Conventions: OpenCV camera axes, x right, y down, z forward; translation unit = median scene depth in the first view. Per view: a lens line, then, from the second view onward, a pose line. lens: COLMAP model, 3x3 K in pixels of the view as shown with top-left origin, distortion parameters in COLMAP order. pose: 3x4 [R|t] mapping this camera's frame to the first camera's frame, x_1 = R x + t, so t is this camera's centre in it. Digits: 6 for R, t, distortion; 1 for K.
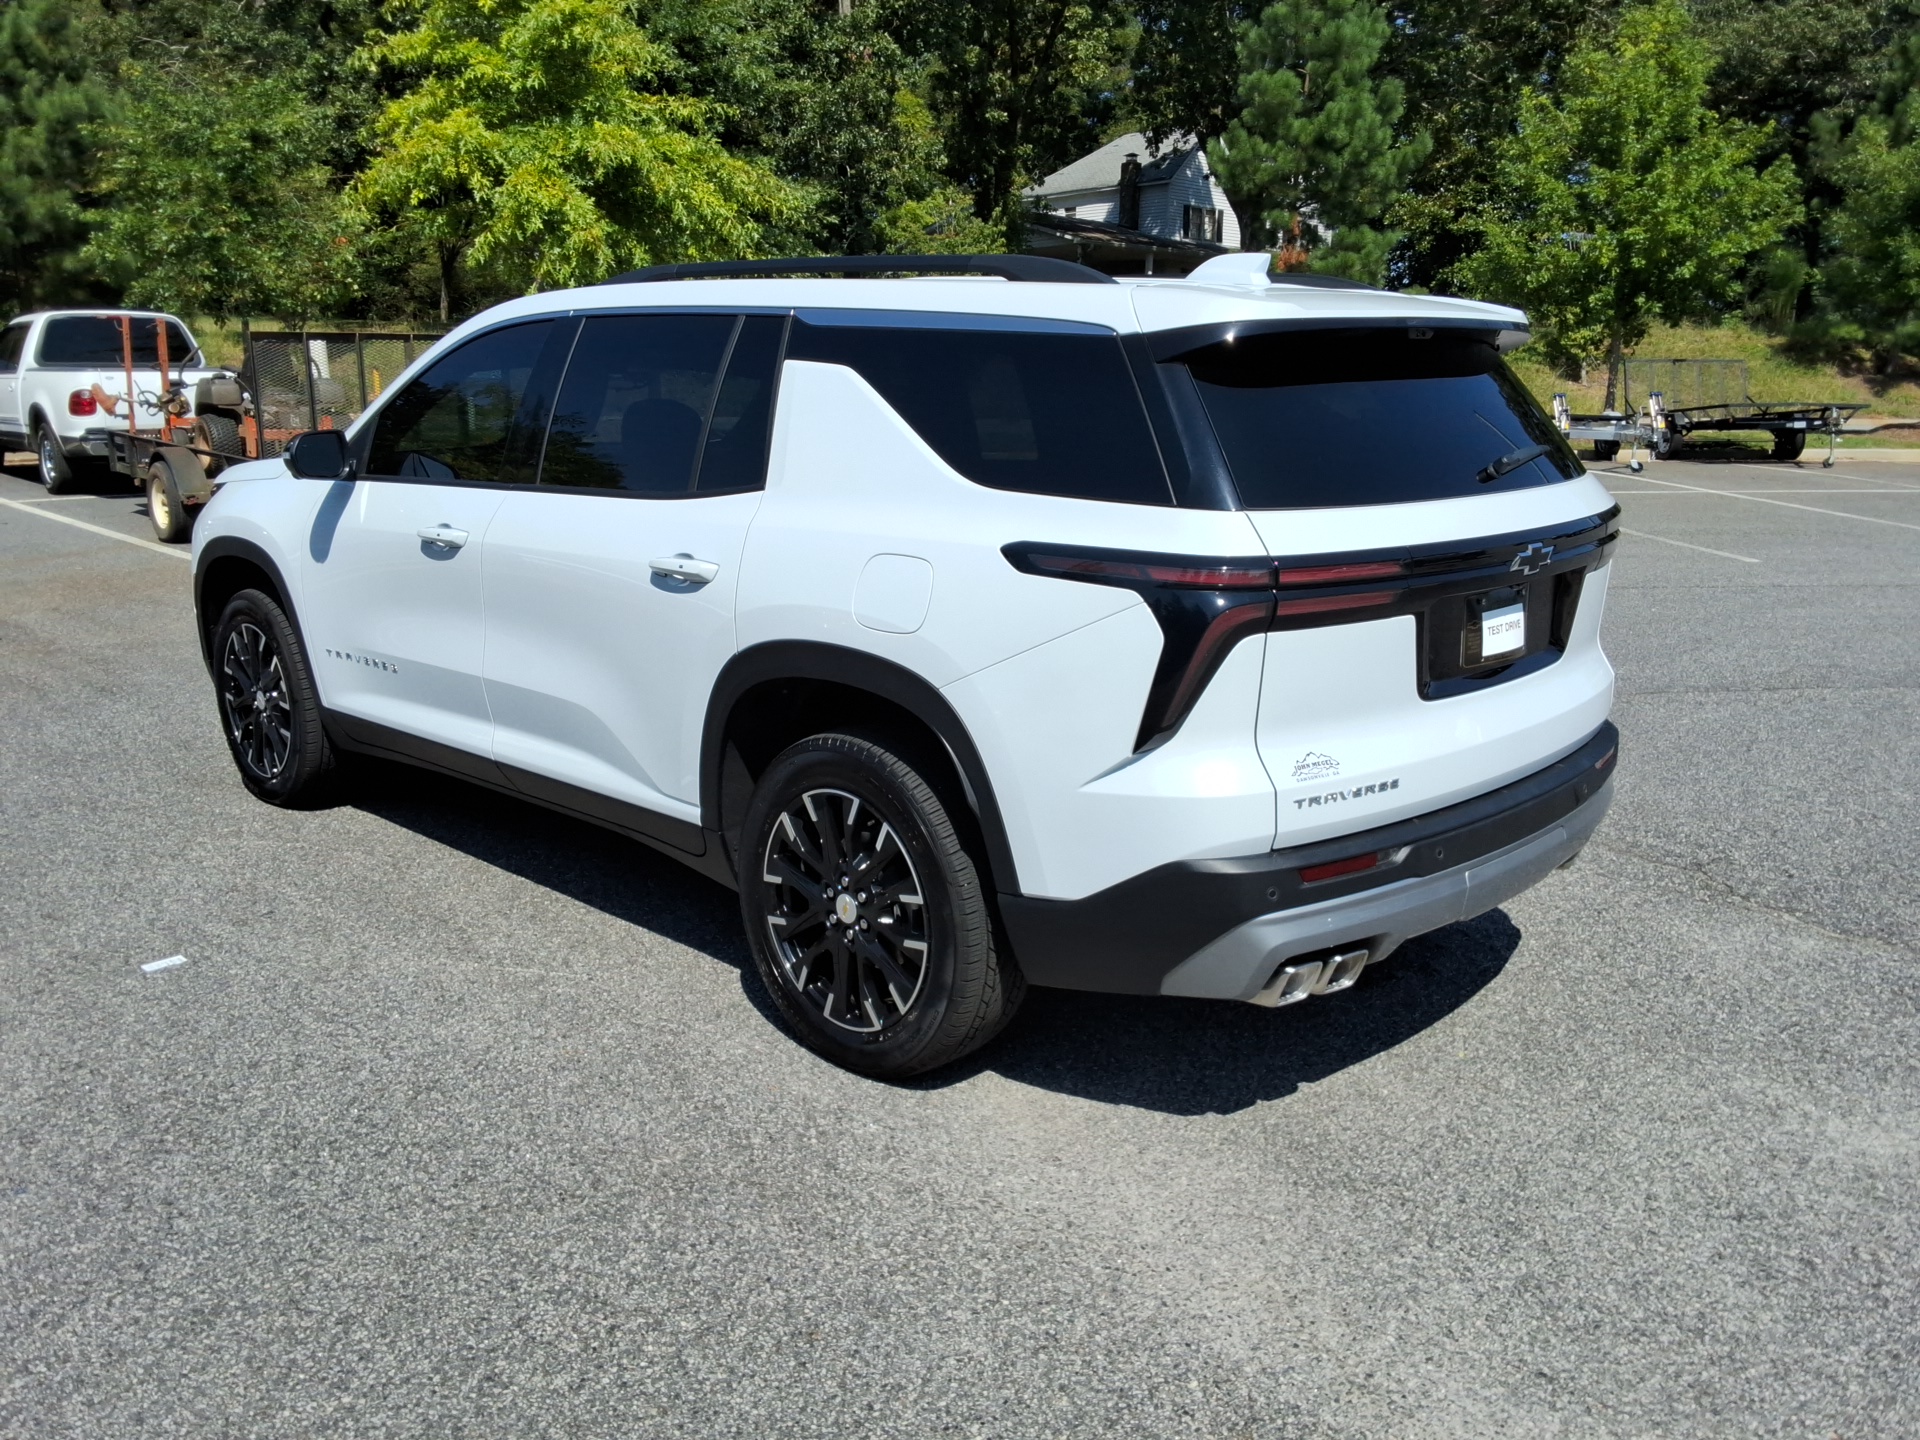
lens RADIAL K [[1541.7, 0, 977.0], [0, 1541.7, 699.7], [0, 0, 1]] dist [0.124822, -0.203574]
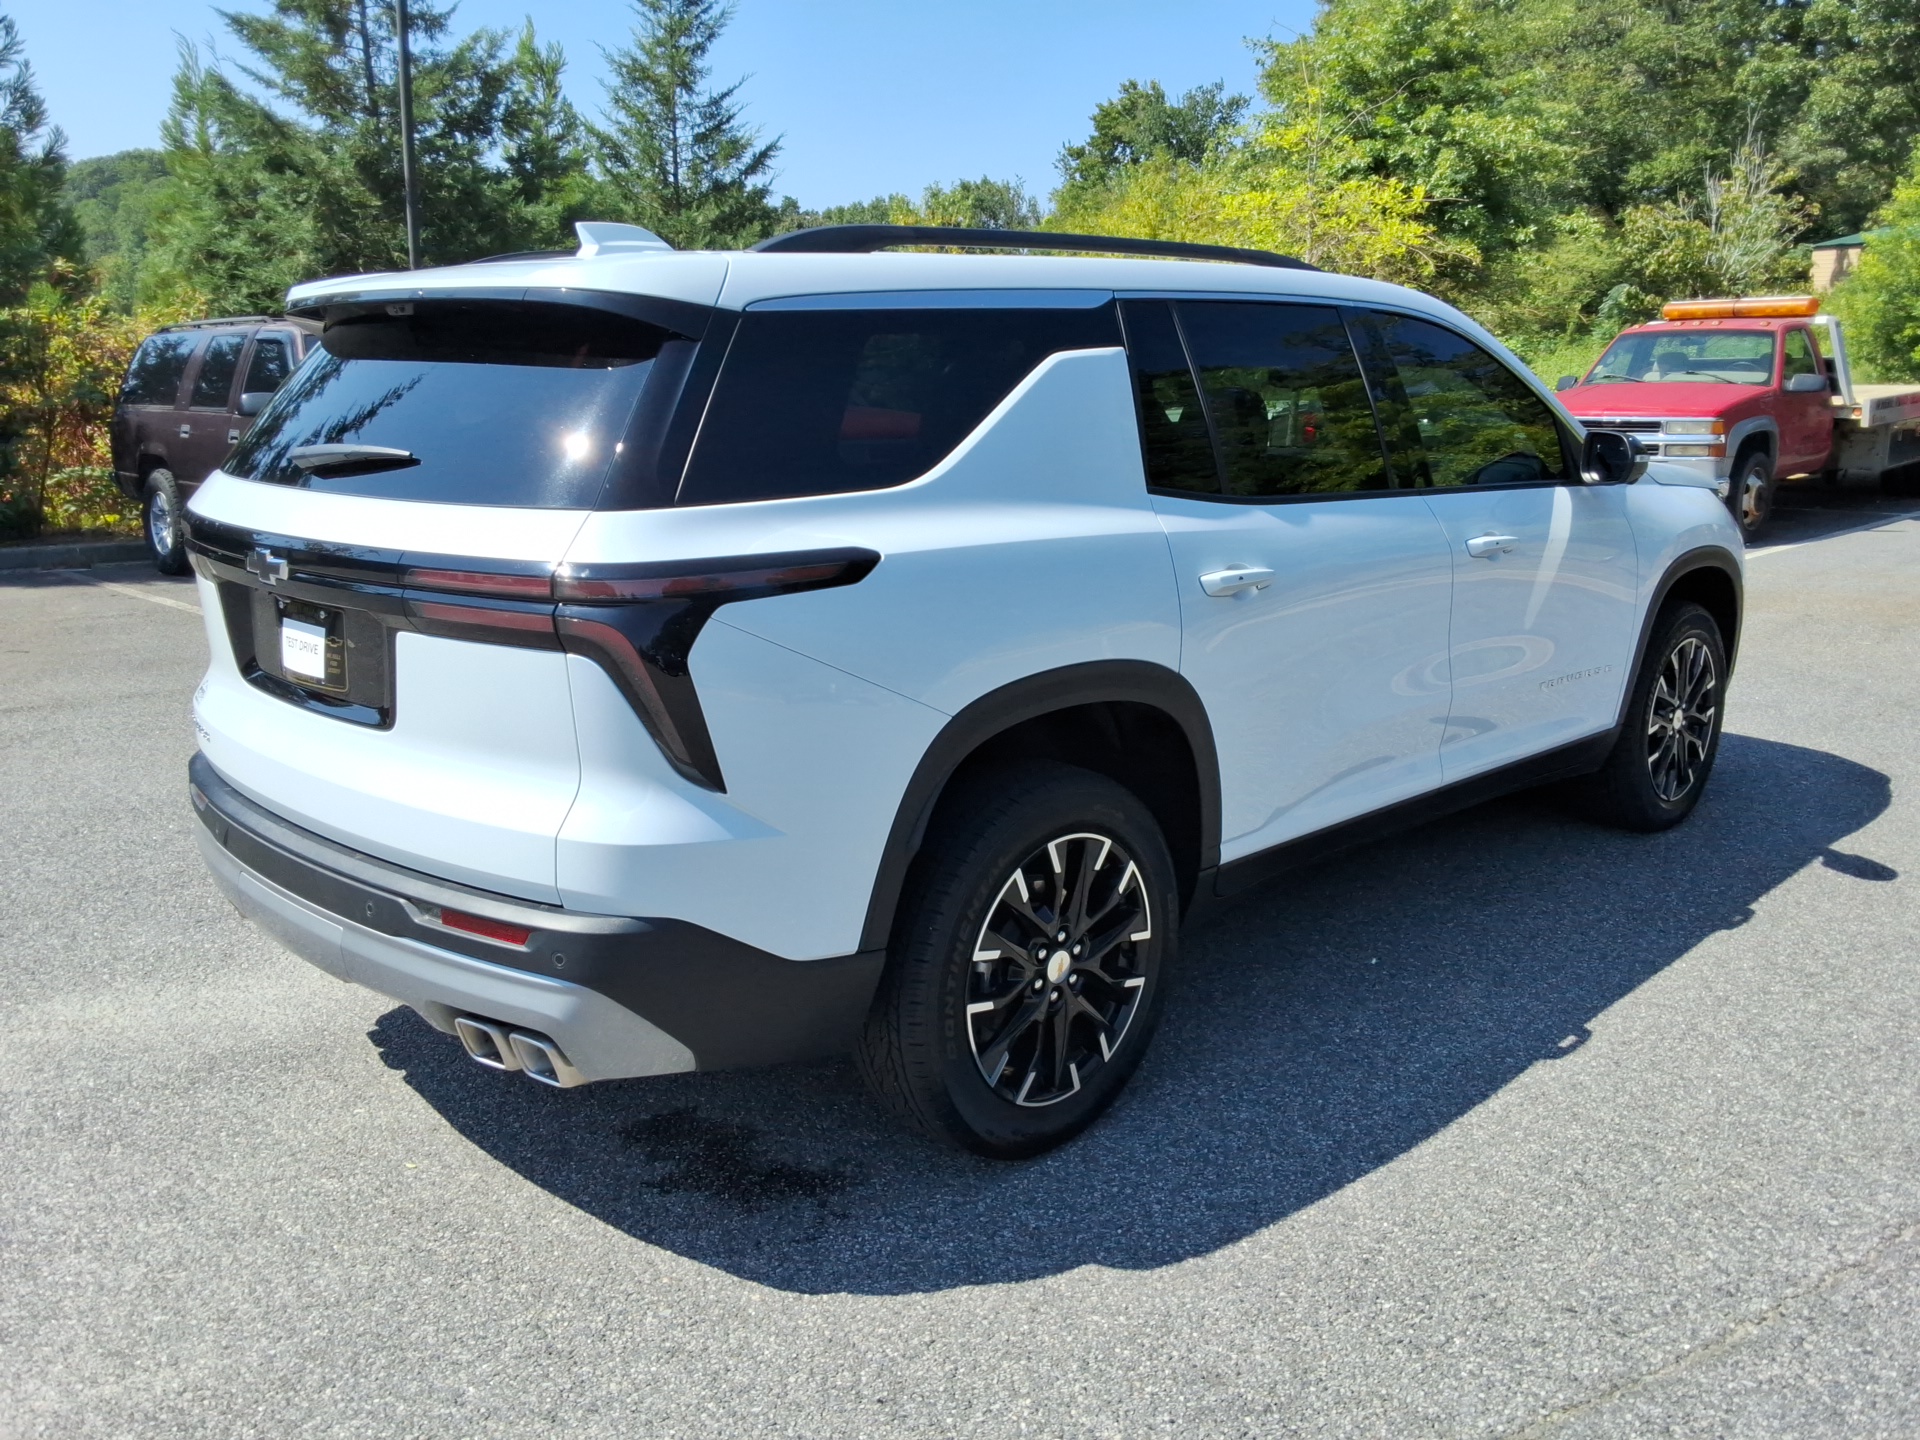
lens RADIAL K [[1541.7, 0, 977.0], [0, 1541.7, 699.7], [0, 0, 1]] dist [0.124822, -0.203574]
pose [[-0.014111, 0.205786, -0.978495, 0.265532], [-0.216277, 0.954799, 0.203921, -0.061654], [0.976230, 0.214504, 0.031034, 0.299321]]
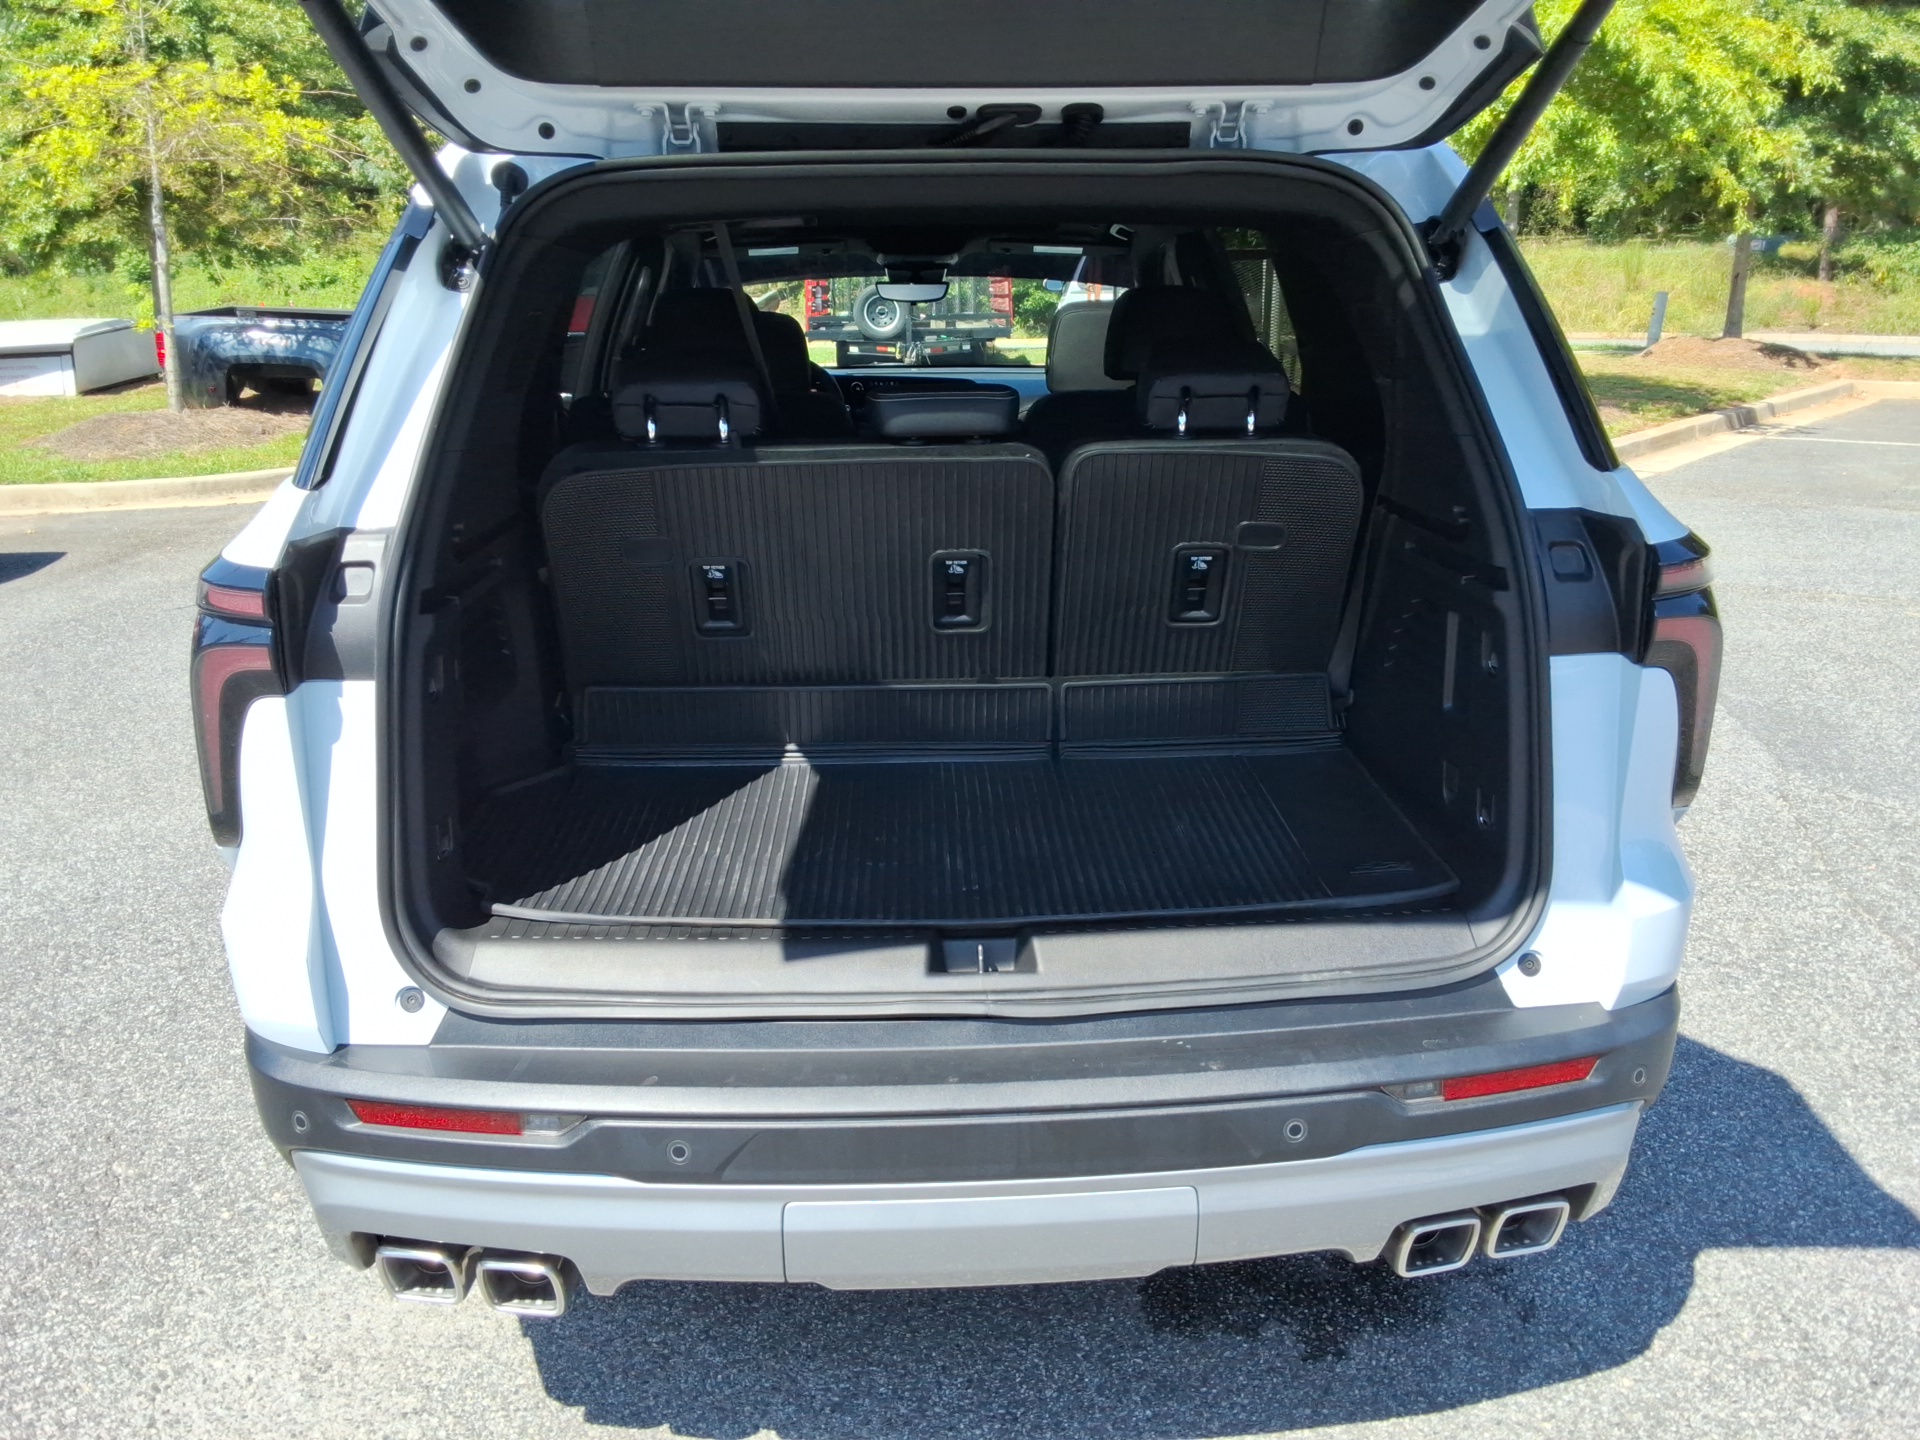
lens RADIAL K [[1541.7, 0, 977.0], [0, 1541.7, 699.7], [0, 0, 1]] dist [0.124822, -0.203574]
pose [[0.732297, 0.169806, -0.659475, 0.147746], [-0.137027, 0.985348, 0.101556, -0.026565], [0.667057, 0.015996, 0.744835, 0.138190]]
